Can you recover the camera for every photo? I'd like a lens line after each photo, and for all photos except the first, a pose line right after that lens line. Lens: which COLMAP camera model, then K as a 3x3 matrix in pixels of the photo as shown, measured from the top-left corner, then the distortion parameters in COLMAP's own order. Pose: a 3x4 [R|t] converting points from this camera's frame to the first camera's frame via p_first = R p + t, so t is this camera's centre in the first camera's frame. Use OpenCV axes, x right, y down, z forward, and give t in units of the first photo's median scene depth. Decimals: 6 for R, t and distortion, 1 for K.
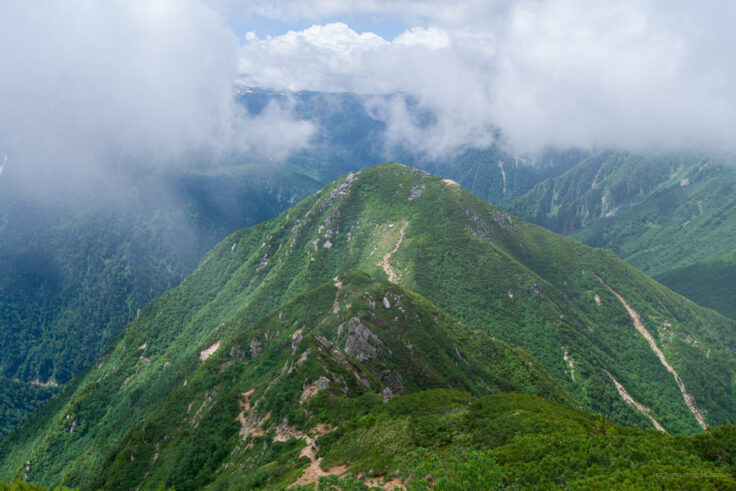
lens RADIAL K [[657.8, 0, 368.0], [0, 657.8, 245.5], [0, 0, 1]] dist [-0.127590, 0.102467]
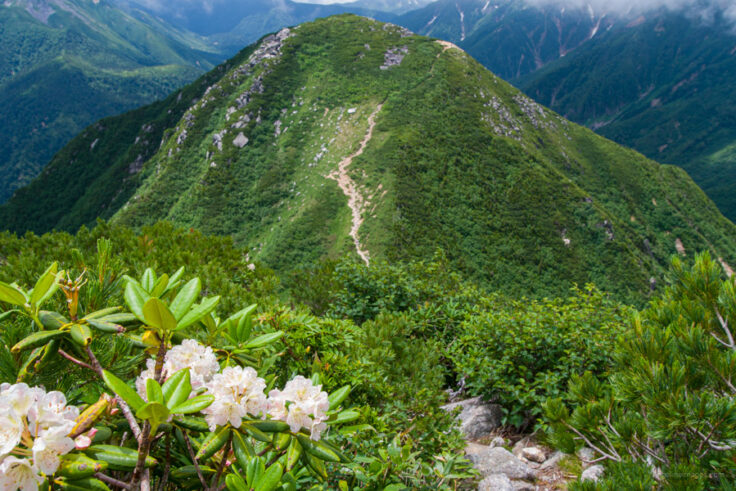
lens RADIAL K [[647.9, 0, 368.0], [0, 647.9, 245.5], [0, 0, 1]] dist [-0.128338, 0.100572]
pose [[0.994000, 0.021881, 0.107165, -0.008452], [-0.035129, 0.991743, 0.123338, 0.016839], [-0.103582, -0.126363, 0.986561, 0.418608]]
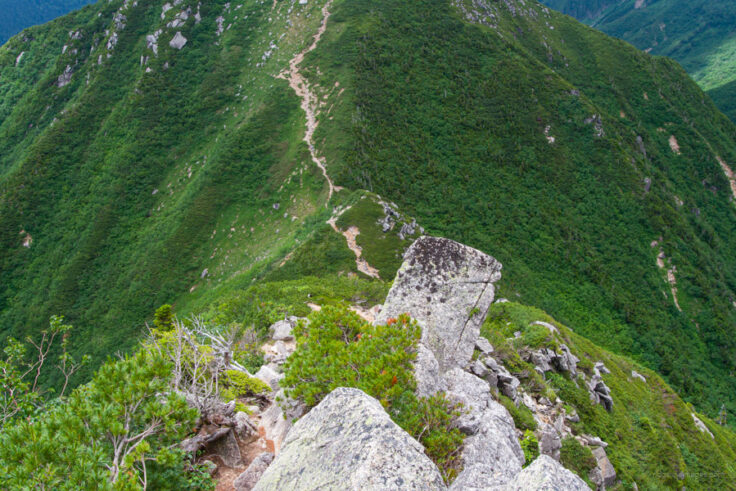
lens RADIAL K [[657.8, 0, 368.0], [0, 657.8, 245.5], [0, 0, 1]] dist [-0.127590, 0.102467]
pose [[0.990006, -0.035075, 0.136591, 0.010003], [0.001400, 0.970972, 0.239189, 0.033064], [-0.141016, -0.236608, 0.961317, 0.464139]]
